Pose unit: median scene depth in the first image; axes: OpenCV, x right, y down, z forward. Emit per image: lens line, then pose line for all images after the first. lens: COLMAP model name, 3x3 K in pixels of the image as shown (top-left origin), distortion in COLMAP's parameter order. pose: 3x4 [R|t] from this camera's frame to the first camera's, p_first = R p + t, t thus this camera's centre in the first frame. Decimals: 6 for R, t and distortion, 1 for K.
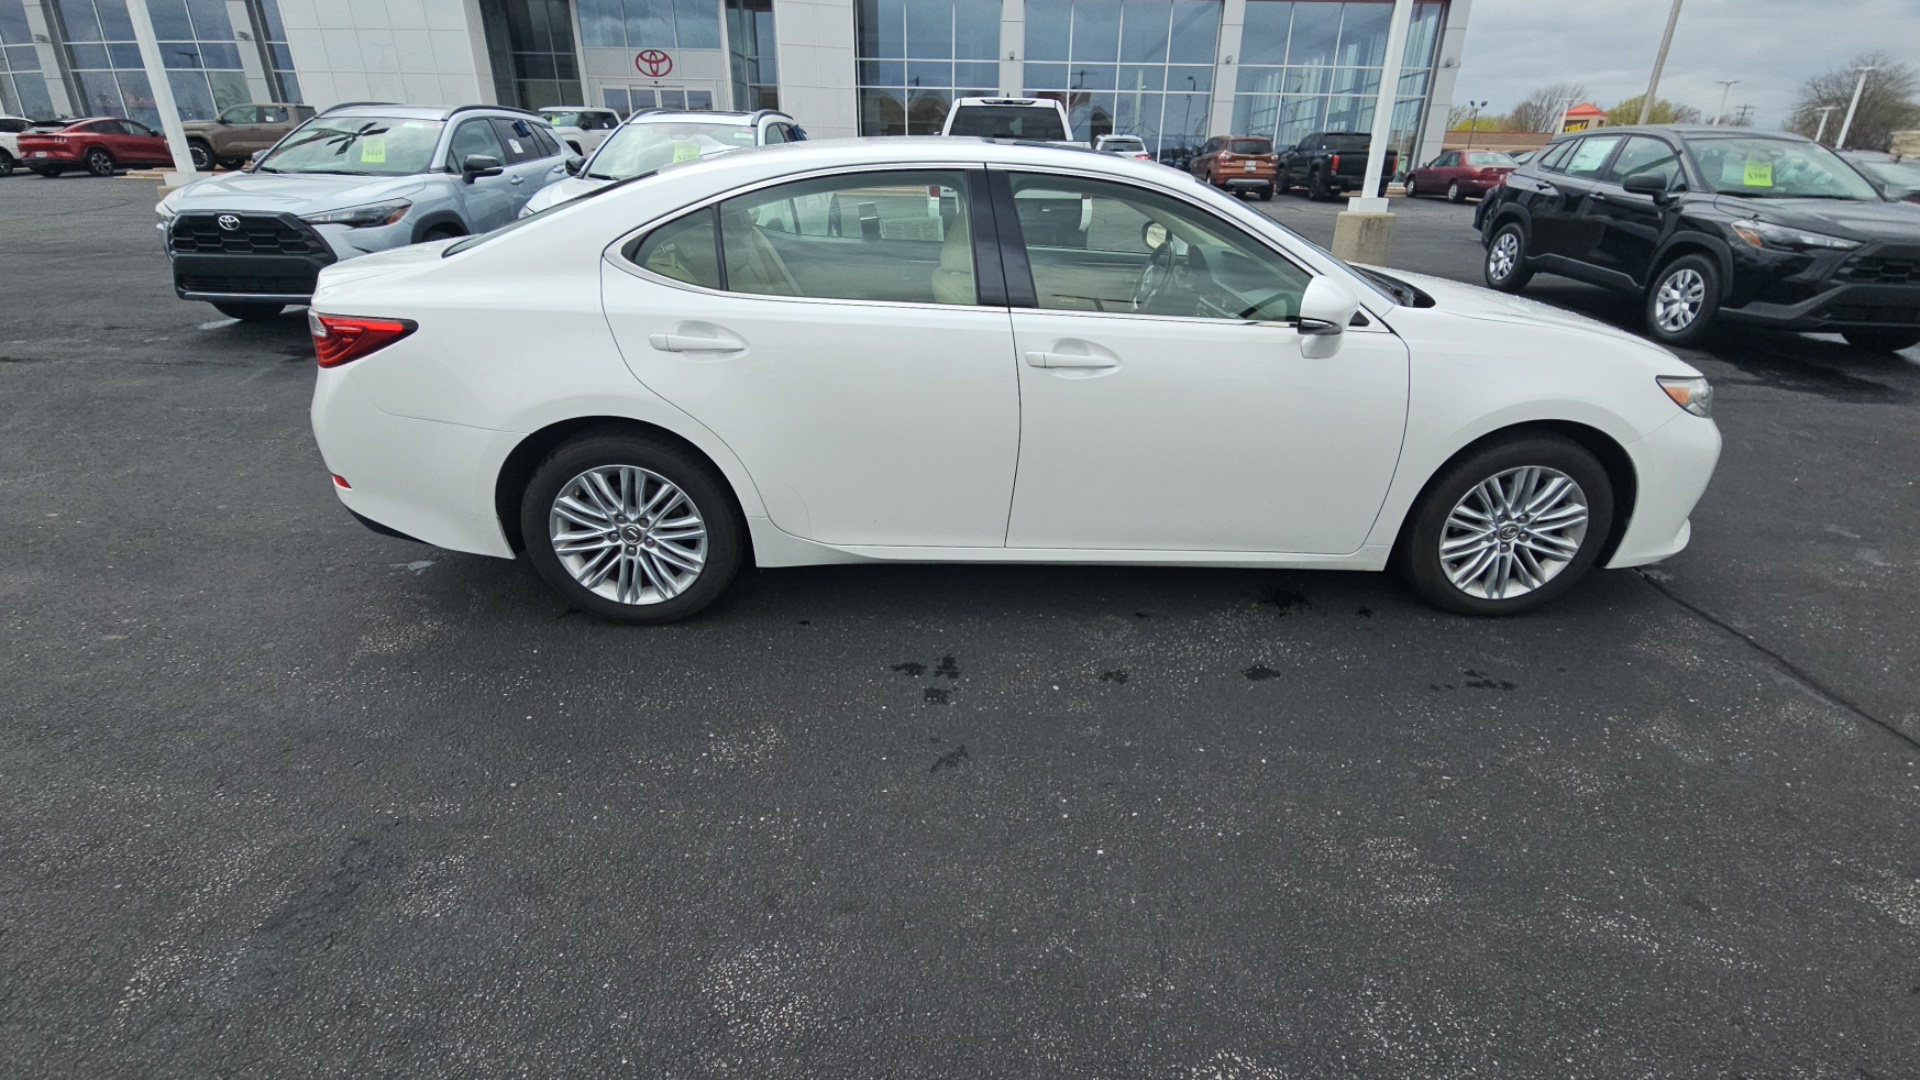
lens RADIAL K [[874.5, 0, 964.4], [0, 874.5, 531.0], [0, 0, 1]] dist [0.000843, -0.000196]
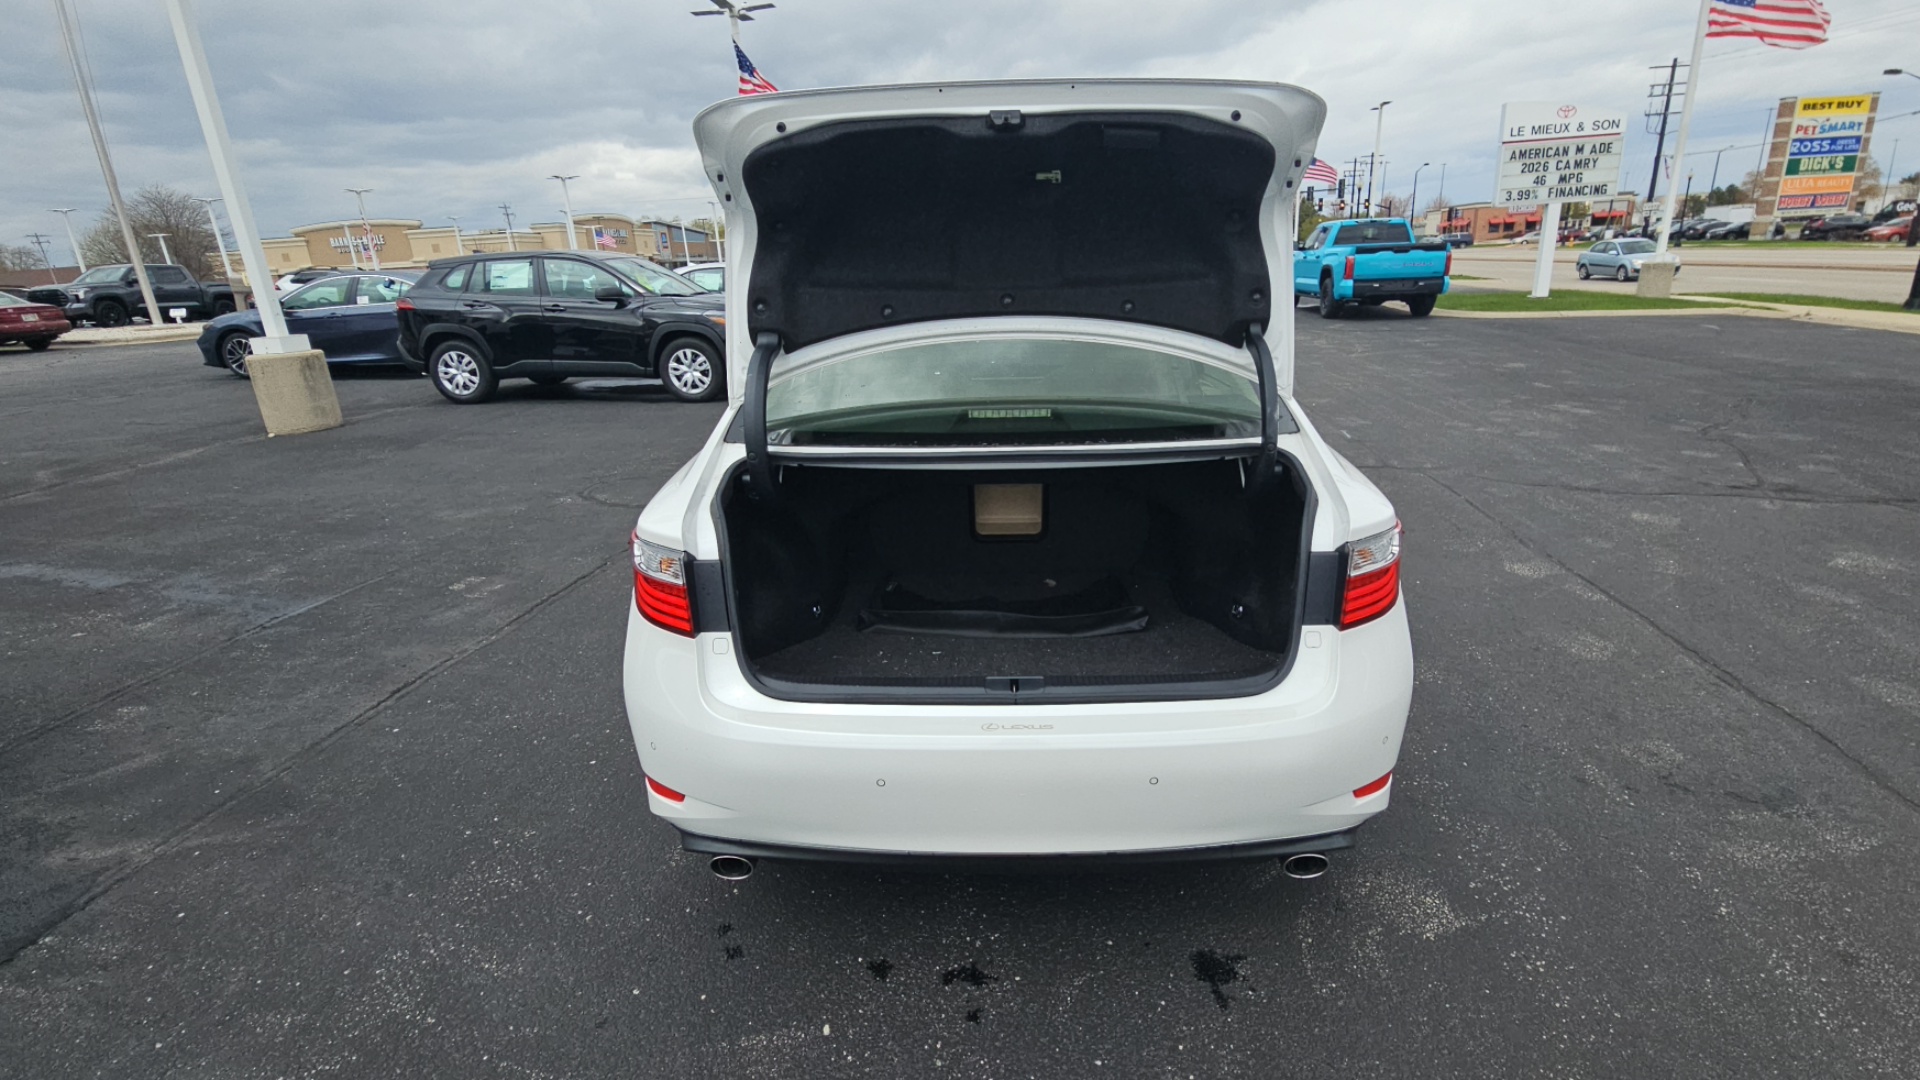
lens RADIAL K [[859.6, 0, 982.8], [0, 859.6, 534.5], [0, 0, 1]] dist [0.020096, -0.013920]
pose [[0.057223, -0.324600, 0.944119, -1.189698], [0.433219, 0.860070, 0.269445, -0.480273], [-0.899470, 0.393591, 0.189839, 0.991749]]
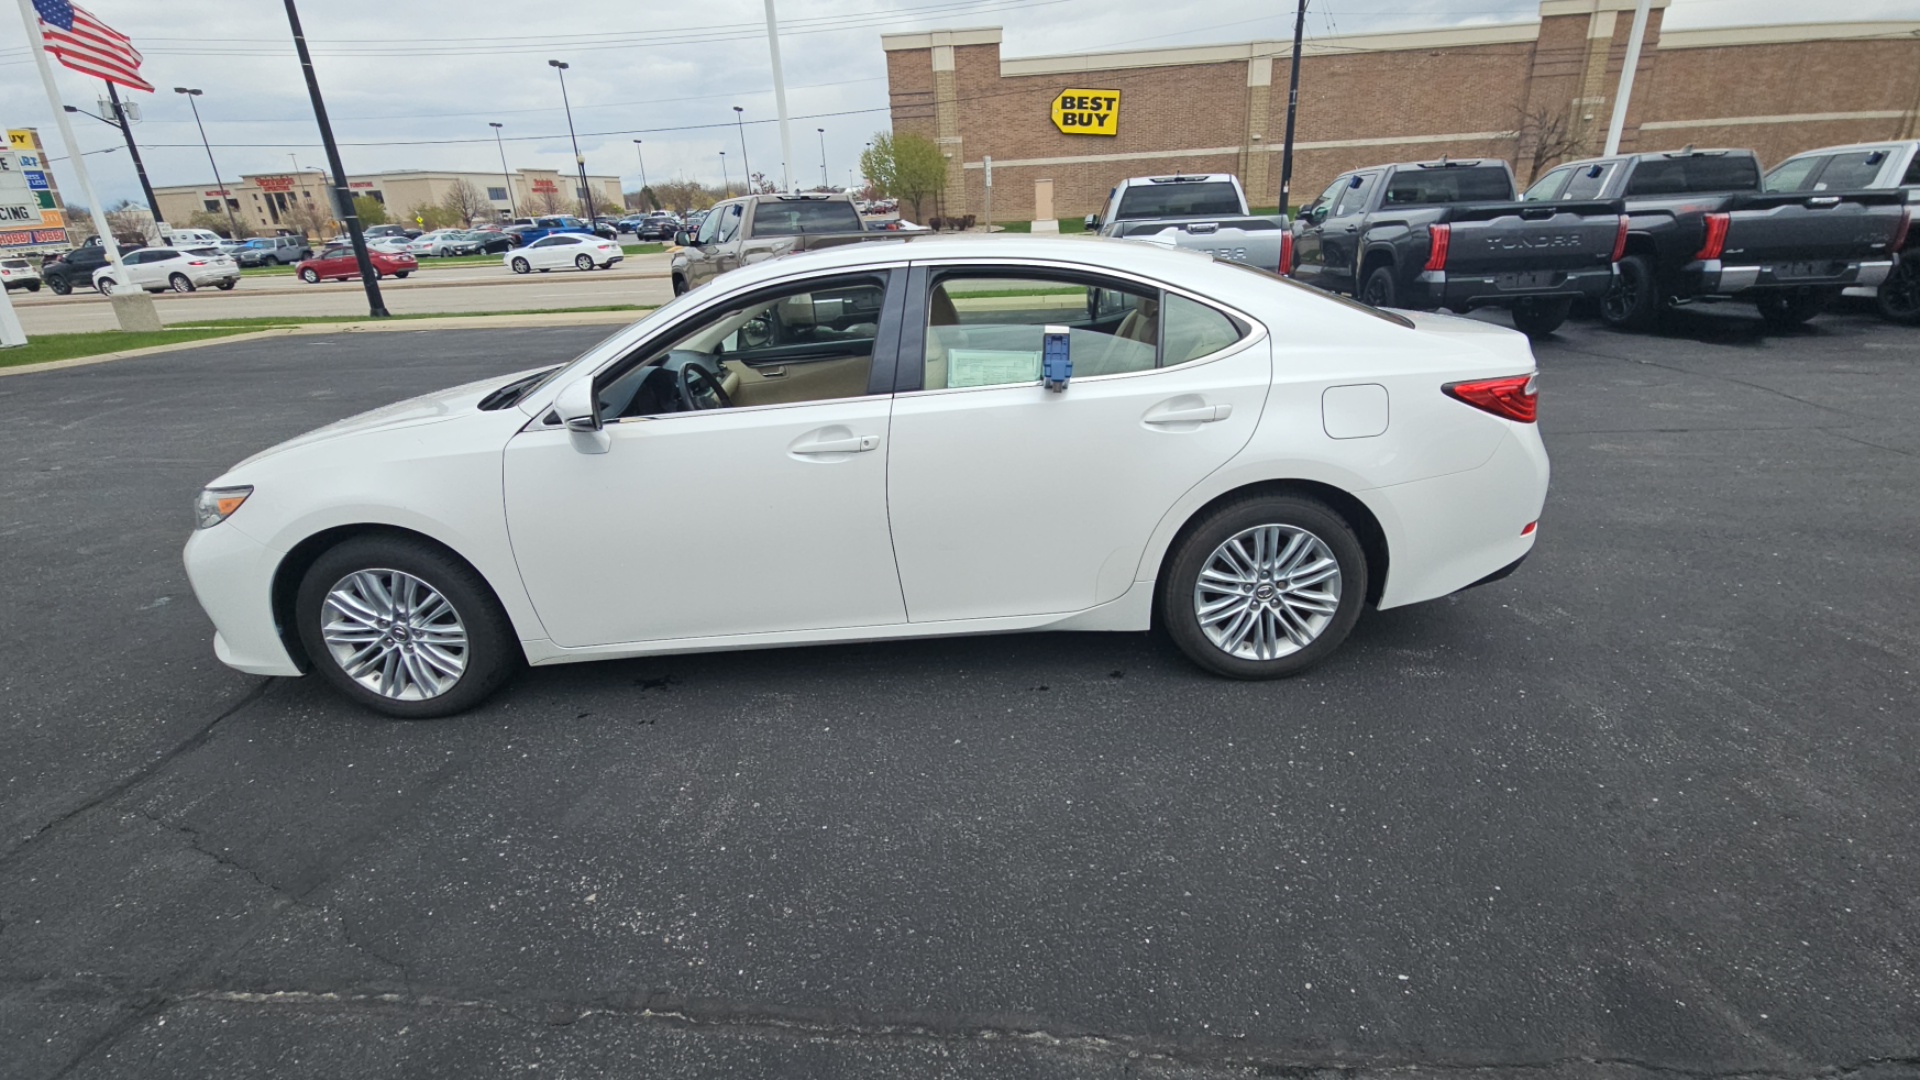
lens RADIAL K [[851.3, 0, 981.1], [0, 851.3, 545.1], [0, 0, 1]] dist [0.016282, -0.011618]
pose [[-0.999126, 0.016509, 0.038389, -0.109888], [0.038779, 0.708581, 0.704563, -0.944471], [-0.015570, 0.705436, -0.708603, 2.076713]]
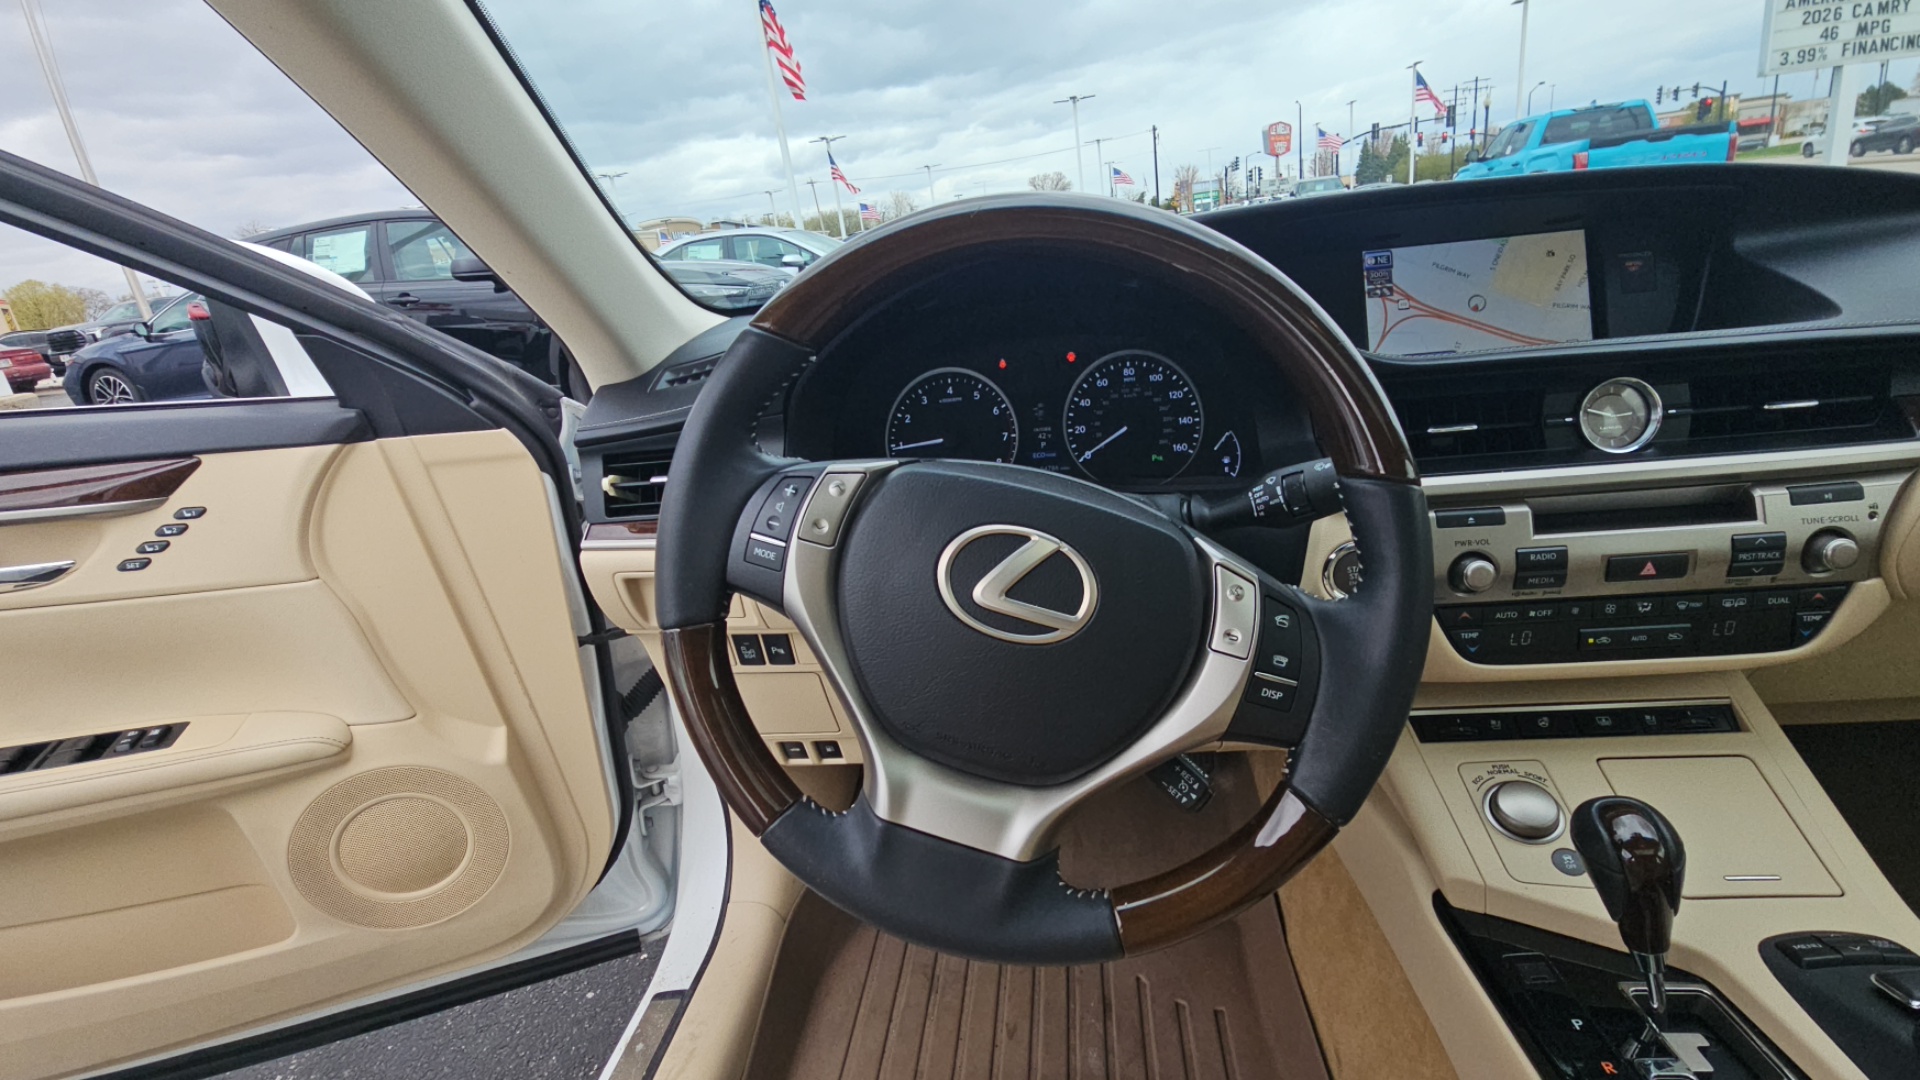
lens RADIAL K [[854.3, 0, 981.6], [0, 854.3, 546.1], [0, 0, 1]] dist [0.001744, -0.003115]
pose [[0.131646, -0.364545, 0.921833, 0.112567], [0.500428, 0.827174, 0.255645, -0.392196], [-0.855711, 0.427656, 0.291323, 1.209425]]
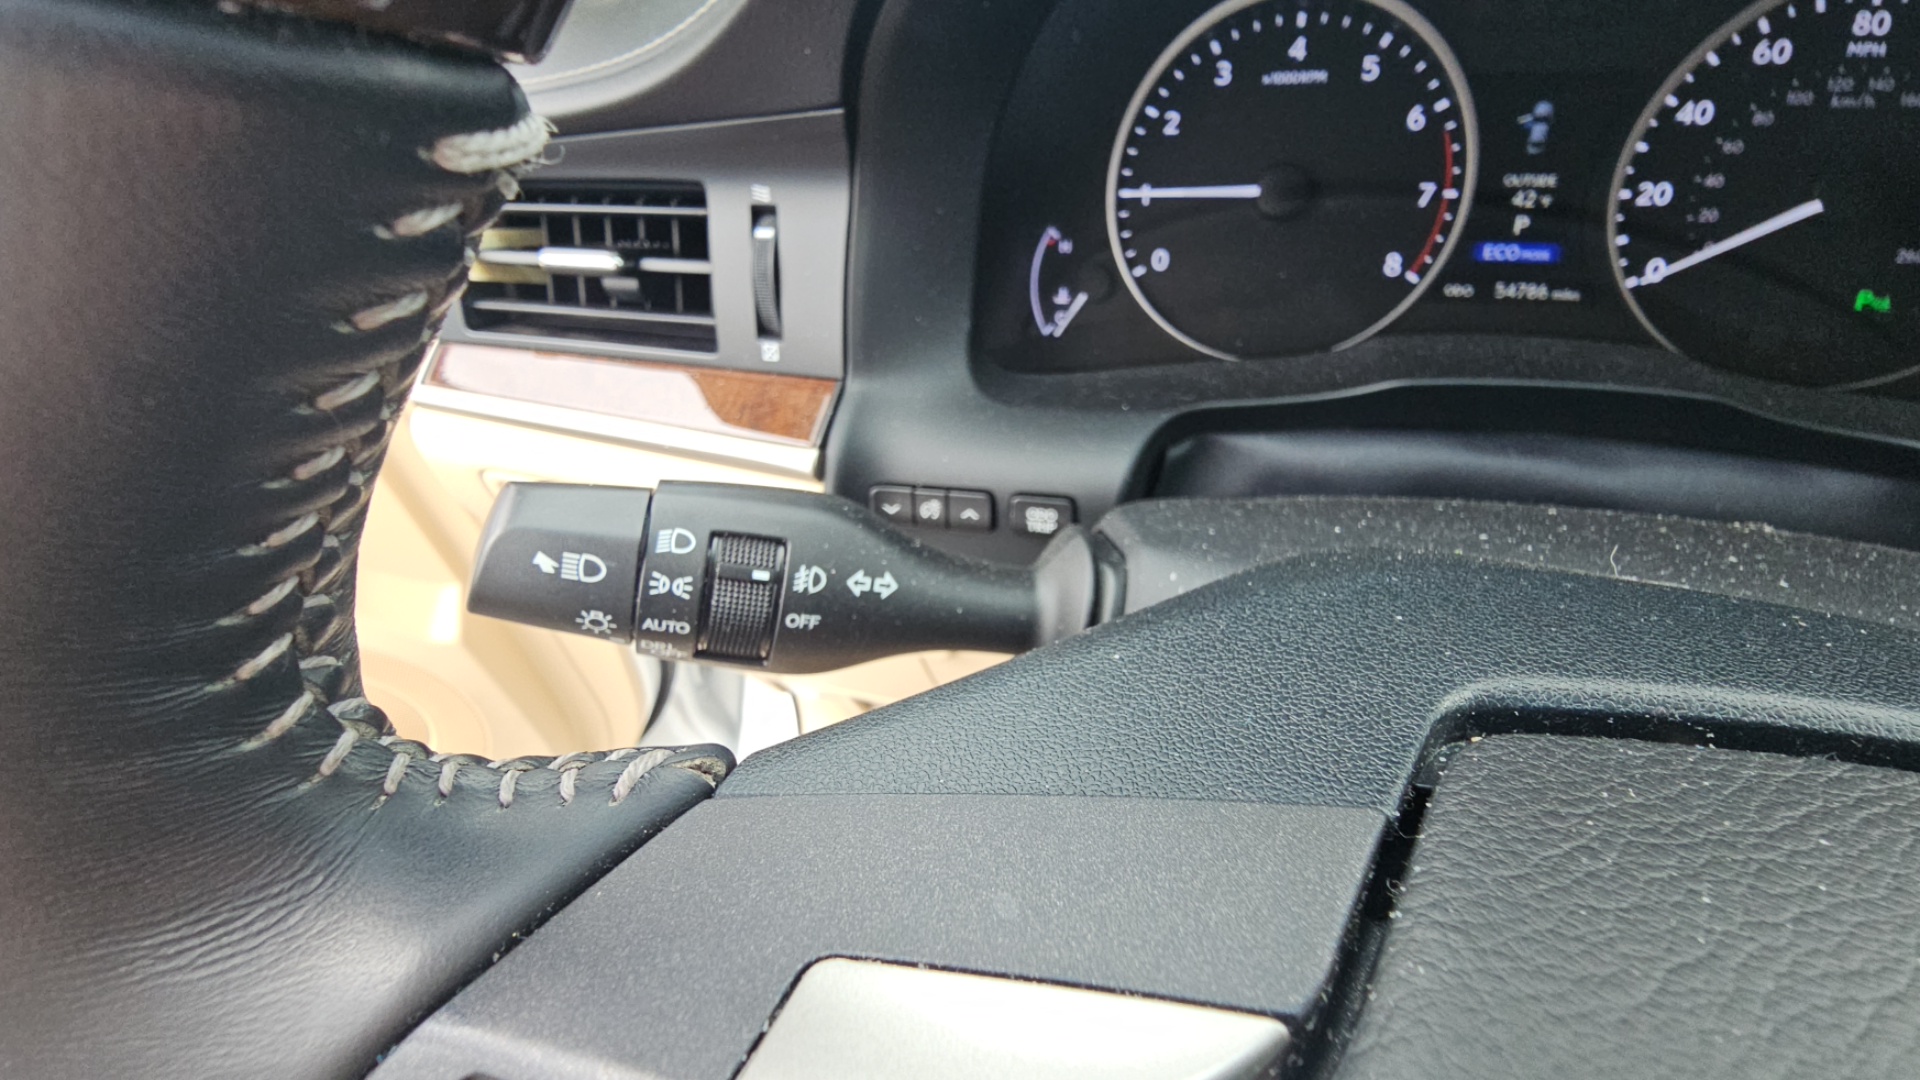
lens RADIAL K [[865.2, 0, 980.5], [0, 865.2, 543.2], [0, 0, 1]] dist [0.007470, -0.008235]
pose [[0.315944, -0.637456, 0.702730, 0.245965], [0.470400, 0.748470, 0.467458, -0.390885], [-0.823956, 0.182874, 0.536334, 1.258425]]
